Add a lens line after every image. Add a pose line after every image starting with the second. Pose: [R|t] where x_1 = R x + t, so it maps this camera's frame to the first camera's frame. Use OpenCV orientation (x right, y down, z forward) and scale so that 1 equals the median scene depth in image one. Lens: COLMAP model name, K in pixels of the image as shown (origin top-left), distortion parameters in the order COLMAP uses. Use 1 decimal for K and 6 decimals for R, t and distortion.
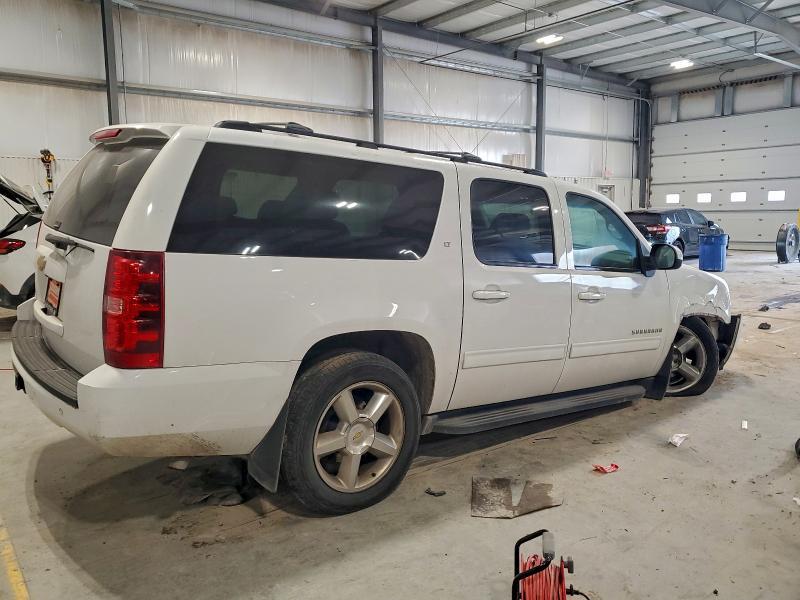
lens RADIAL K [[652.1, 0, 400.0], [0, 652.1, 300.0], [0, 0, 1]] dist [0.051194, 0.000887]
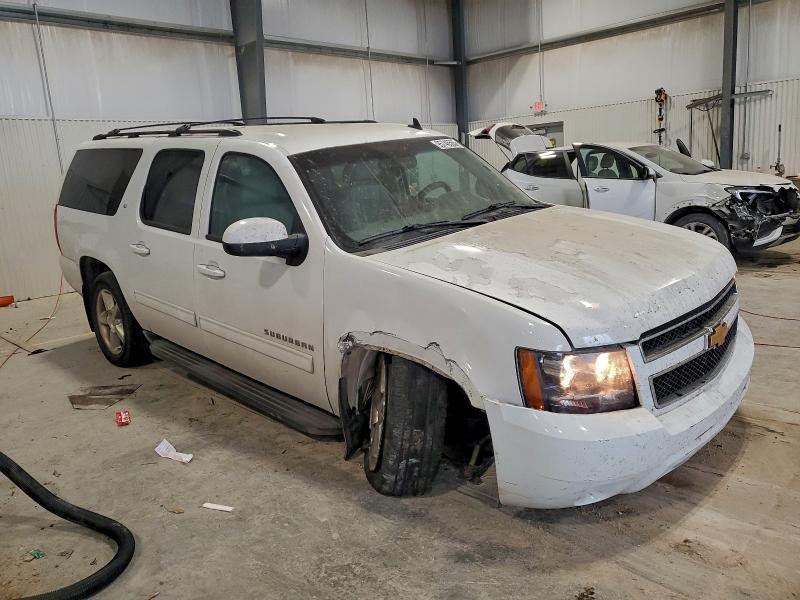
lens RADIAL K [[652.1, 0, 400.0], [0, 652.1, 300.0], [0, 0, 1]] dist [0.051194, 0.000887]
pose [[0.040442, 0.182091, -0.982450, 1.355841], [-0.052391, 0.982288, 0.179904, -0.162156], [0.997807, 0.044196, 0.049266, 1.375886]]
